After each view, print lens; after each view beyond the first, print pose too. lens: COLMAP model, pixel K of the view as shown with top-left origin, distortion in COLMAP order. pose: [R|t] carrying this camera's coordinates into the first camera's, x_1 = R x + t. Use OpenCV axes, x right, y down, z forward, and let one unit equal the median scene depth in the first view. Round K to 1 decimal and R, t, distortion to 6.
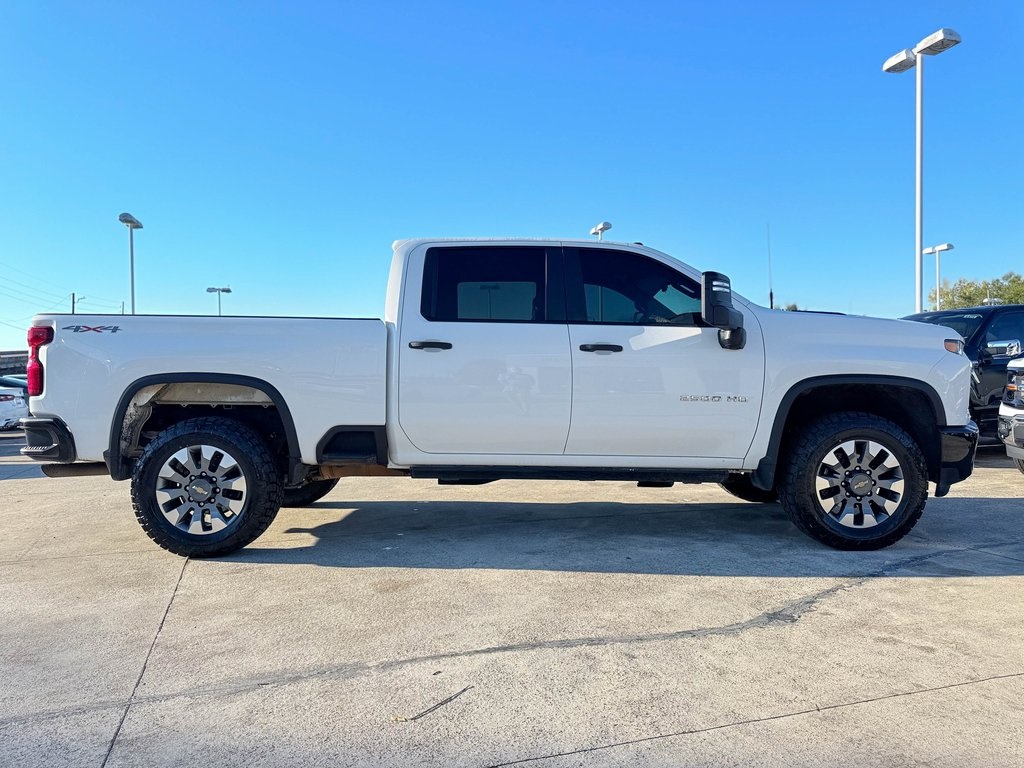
lens RADIAL K [[710.4, 0, 512.0], [0, 710.4, 384.0], [0, 0, 1]] dist [0.080092, -0.124550]
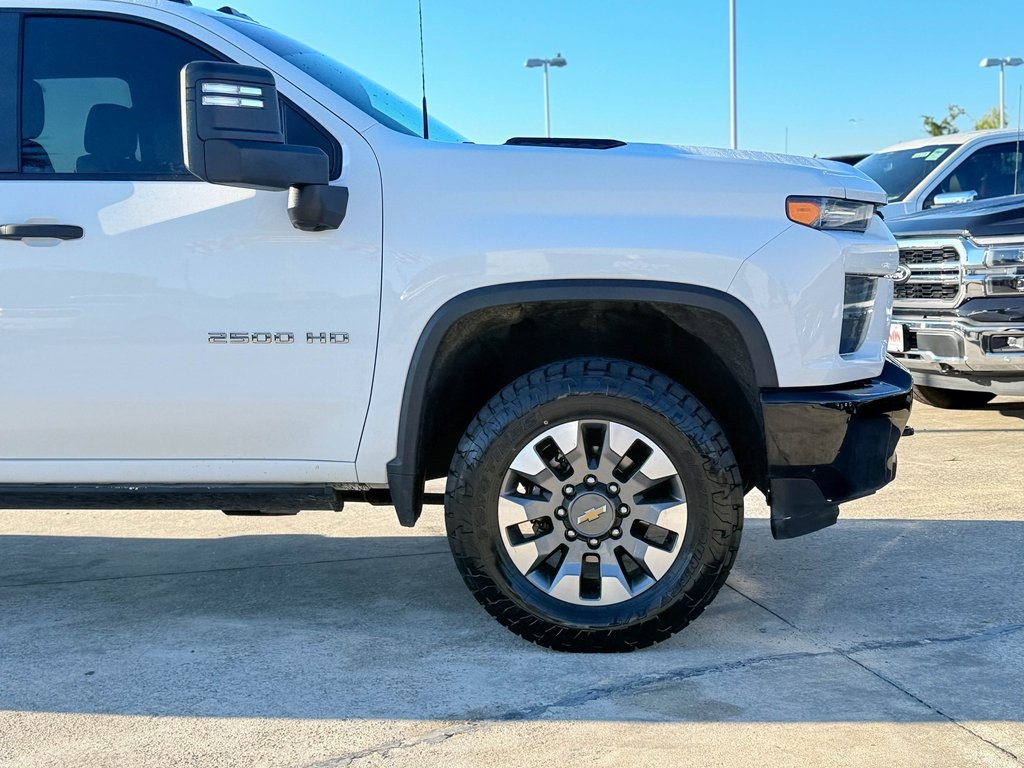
lens RADIAL K [[1383.7, 0, 514.3], [0, 1383.7, 399.8], [0, 0, 1]] dist [0.123990, 0.009780]
pose [[0.996080, -0.012992, -0.087499, 0.512534], [0.021795, 0.994707, 0.100417, -0.026787], [0.085731, -0.101930, 0.991091, 0.105210]]
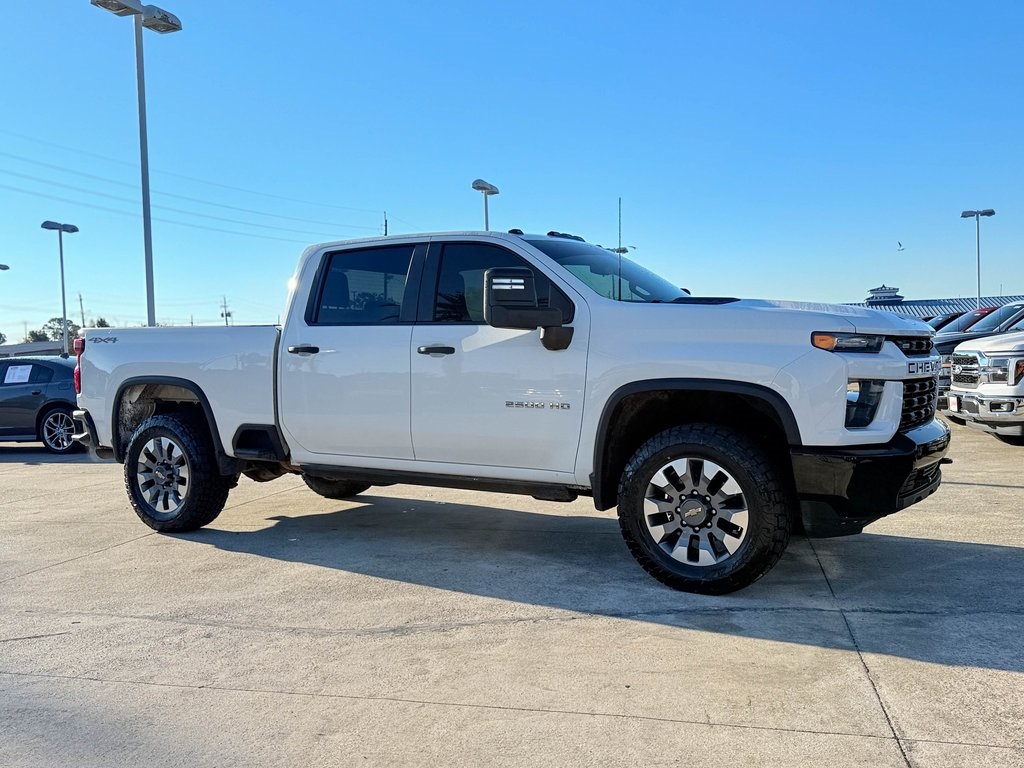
lens RADIAL K [[922.4, 0, 512.0], [0, 922.4, 384.0], [0, 0, 1]] dist [0.064391, -0.010036]
pose [[0.855075, 0.005102, -0.518479, 0.851493], [0.009575, 0.999626, 0.025628, -0.035751], [0.518415, -0.026878, 0.854707, -0.007123]]
